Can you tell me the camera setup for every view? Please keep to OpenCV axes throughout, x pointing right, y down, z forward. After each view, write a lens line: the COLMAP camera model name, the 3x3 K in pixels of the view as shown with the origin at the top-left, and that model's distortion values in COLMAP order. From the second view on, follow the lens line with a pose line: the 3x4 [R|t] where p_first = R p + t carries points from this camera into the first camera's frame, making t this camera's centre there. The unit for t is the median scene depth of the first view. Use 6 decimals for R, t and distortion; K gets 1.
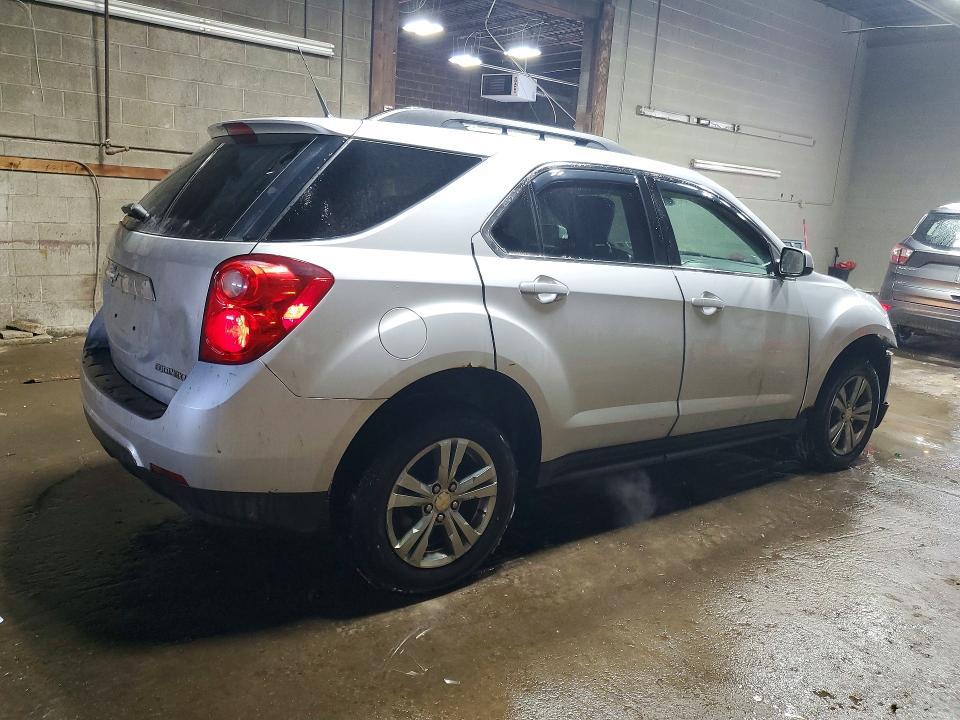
lens RADIAL K [[673.8, 0, 480.0], [0, 673.8, 360.0], [0, 0, 1]] dist [0.041228, -0.038969]
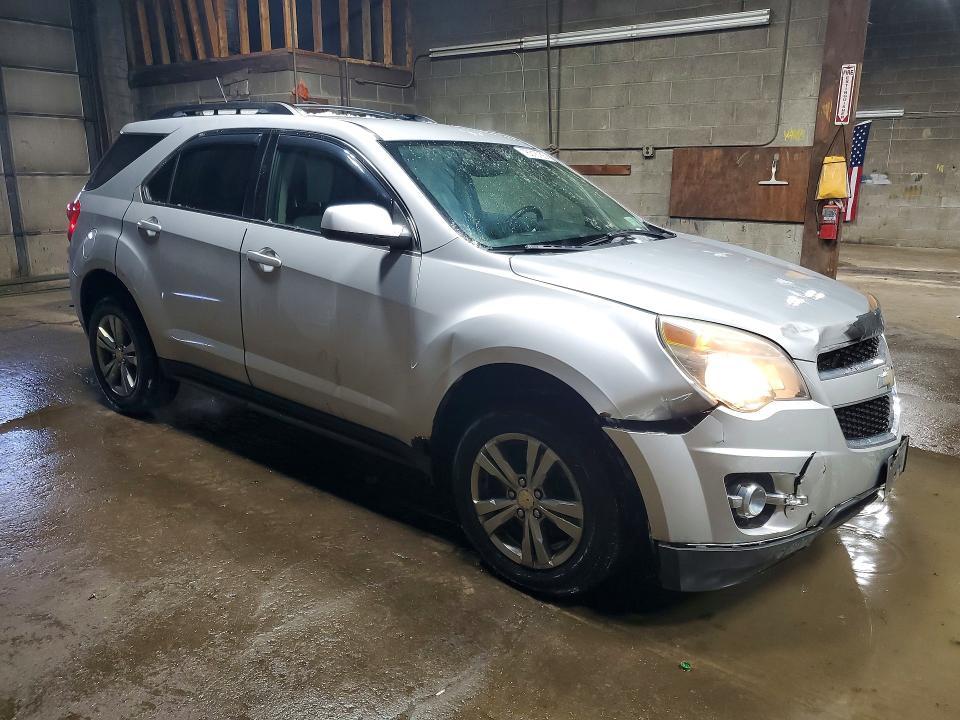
lens RADIAL K [[673.8, 0, 480.0], [0, 673.8, 360.0], [0, 0, 1]] dist [0.041228, -0.038969]
pose [[0.325361, 0.197960, -0.924636, 1.344046], [-0.211666, 0.968275, 0.132822, -0.137247], [0.921595, 0.152499, 0.356940, 0.945088]]
